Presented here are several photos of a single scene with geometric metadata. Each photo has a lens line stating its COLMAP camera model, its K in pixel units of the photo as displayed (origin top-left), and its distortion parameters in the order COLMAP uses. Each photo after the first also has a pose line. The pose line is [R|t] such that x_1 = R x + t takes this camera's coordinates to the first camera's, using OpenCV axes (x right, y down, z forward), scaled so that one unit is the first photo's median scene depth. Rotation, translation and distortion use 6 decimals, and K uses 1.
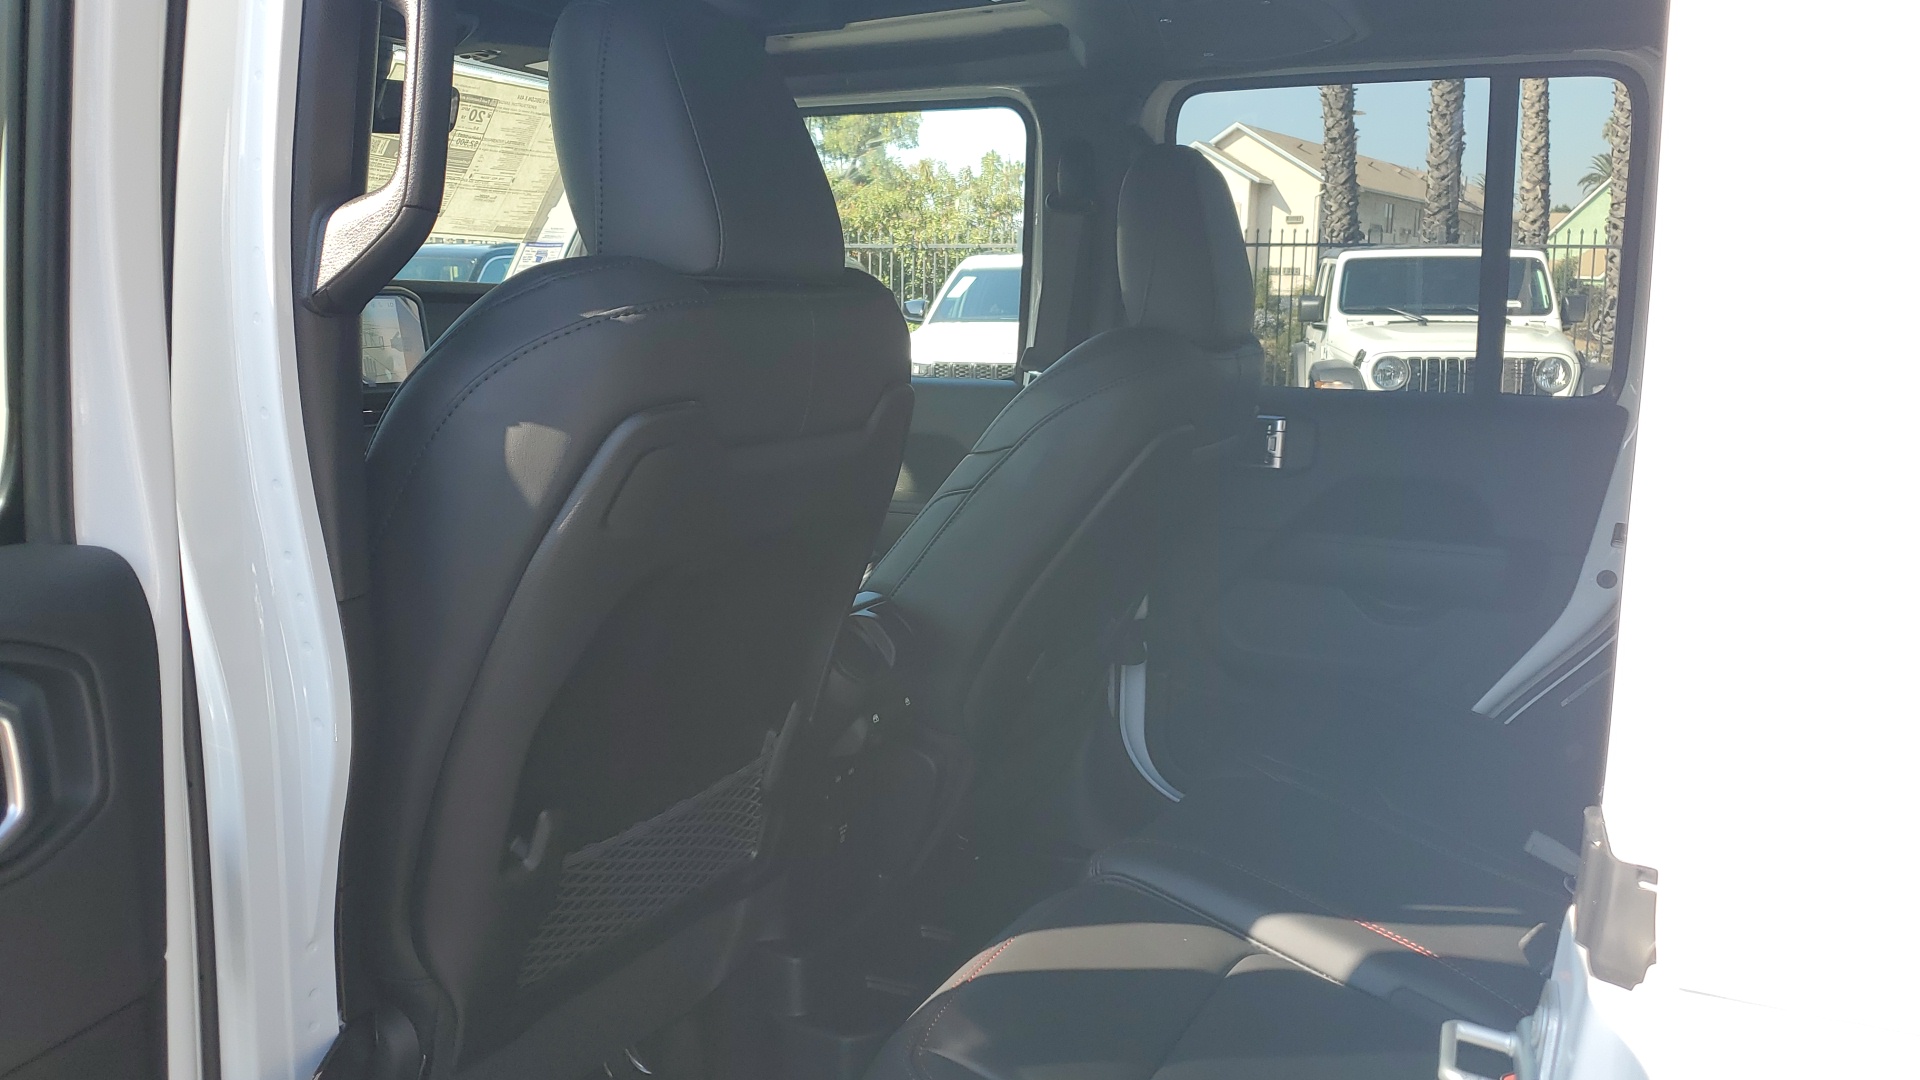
lens RADIAL K [[1505.8, 0, 956.0], [0, 1505.8, 526.7], [0, 0, 1]] dist [0.053239, -0.079102]
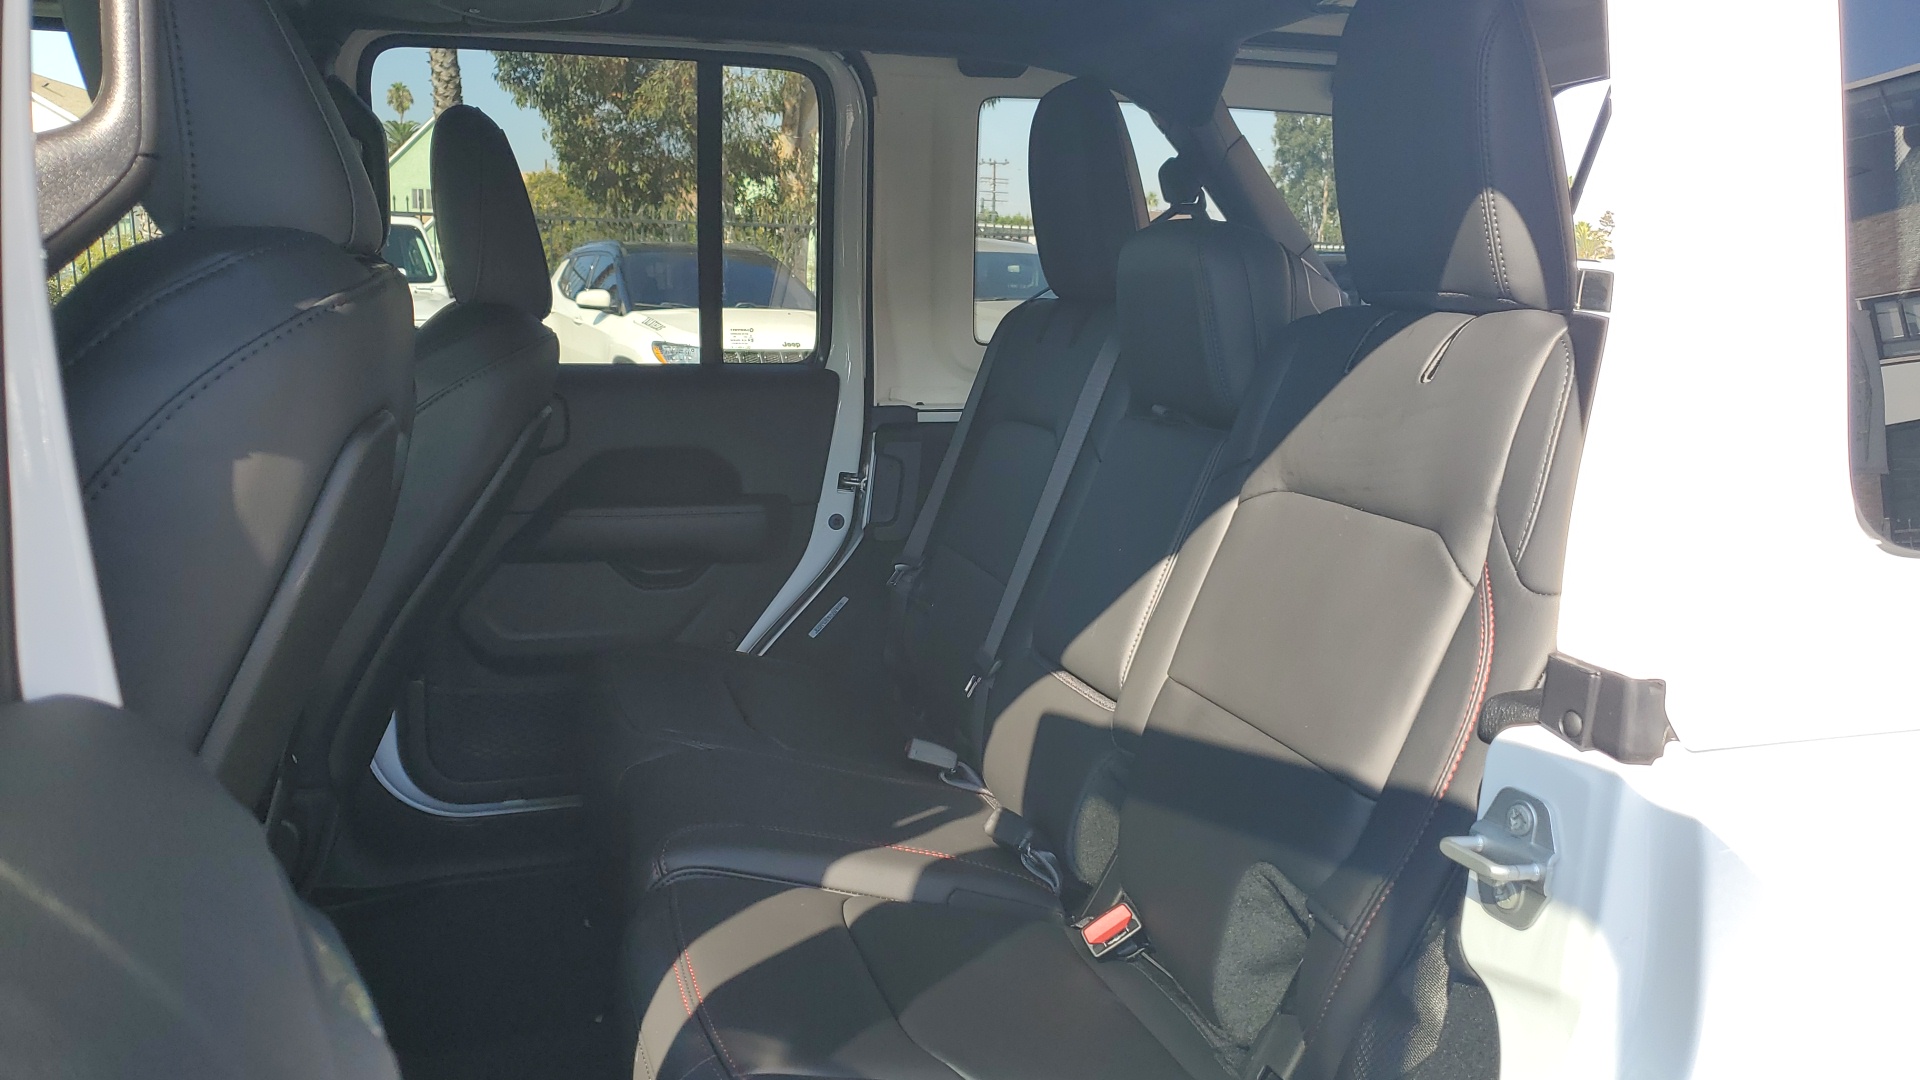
lens RADIAL K [[1505.8, 0, 966.4], [0, 1505.8, 544.3], [0, 0, 1]] dist [0.053239, -0.079102]
pose [[0.717004, -0.126069, 0.685575, -0.404072], [0.102966, 0.991875, 0.074709, -0.032028], [-0.689423, 0.017024, 0.724159, 0.159551]]
